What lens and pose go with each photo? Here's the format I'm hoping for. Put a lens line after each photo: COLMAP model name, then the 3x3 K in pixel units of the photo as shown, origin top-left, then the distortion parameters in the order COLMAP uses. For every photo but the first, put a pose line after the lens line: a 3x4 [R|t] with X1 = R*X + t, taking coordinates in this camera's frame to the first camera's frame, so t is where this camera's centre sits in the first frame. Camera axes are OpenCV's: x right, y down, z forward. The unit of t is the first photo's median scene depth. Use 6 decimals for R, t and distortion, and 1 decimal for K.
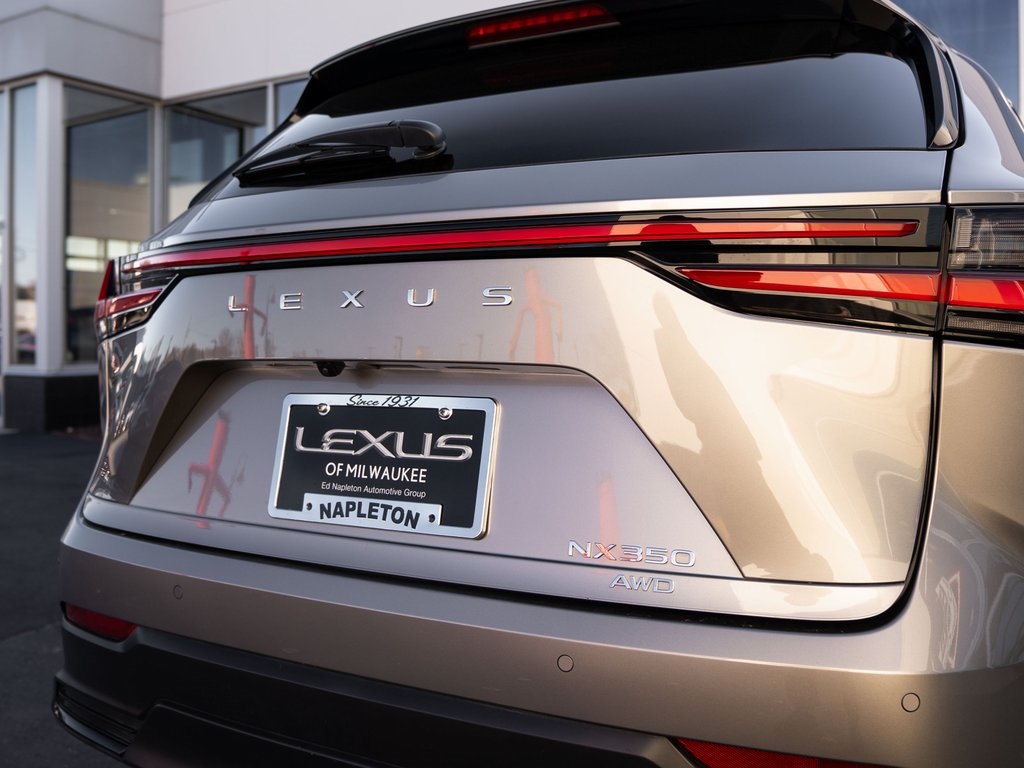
lens RADIAL K [[912.3, 0, 521.4], [0, 912.3, 383.8], [0, 0, 1]] dist [-0.056392, 0.033358]
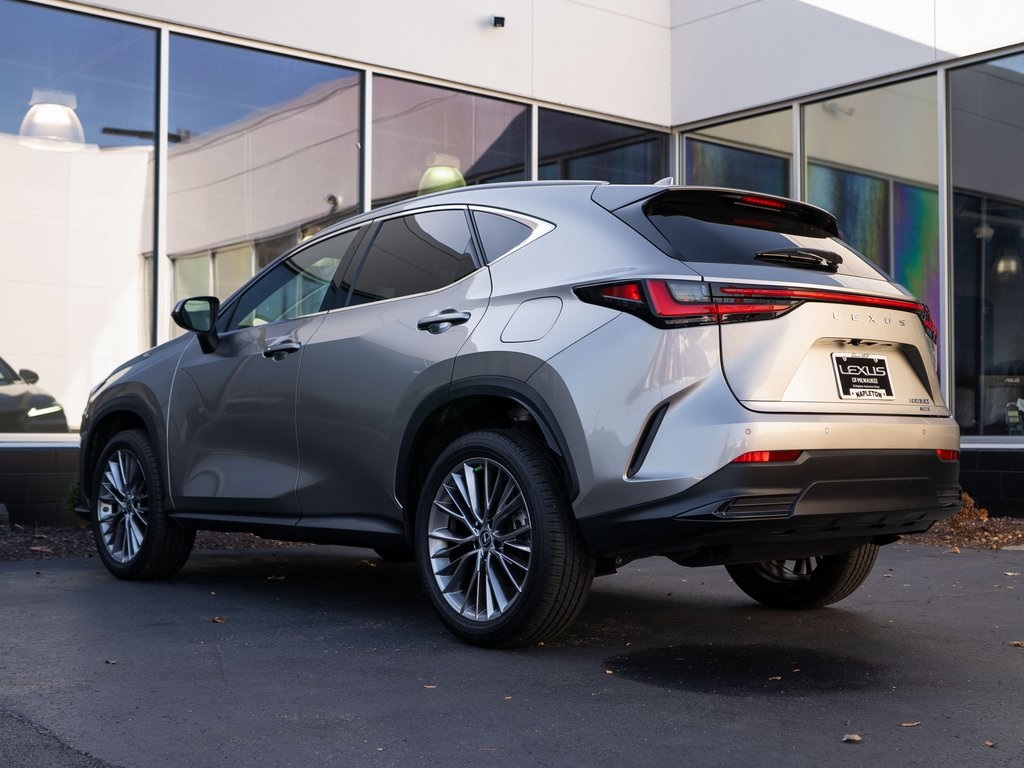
lens RADIAL K [[1366.3, 0, 513.3], [0, 1366.3, 385.9], [0, 0, 1]] dist [-0.092413, 0.000000]
pose [[0.374187, 0.043824, 0.926317, -4.452974], [0.051983, 0.996321, -0.068134, 0.343732], [-0.925895, 0.073648, 0.370533, 0.455295]]
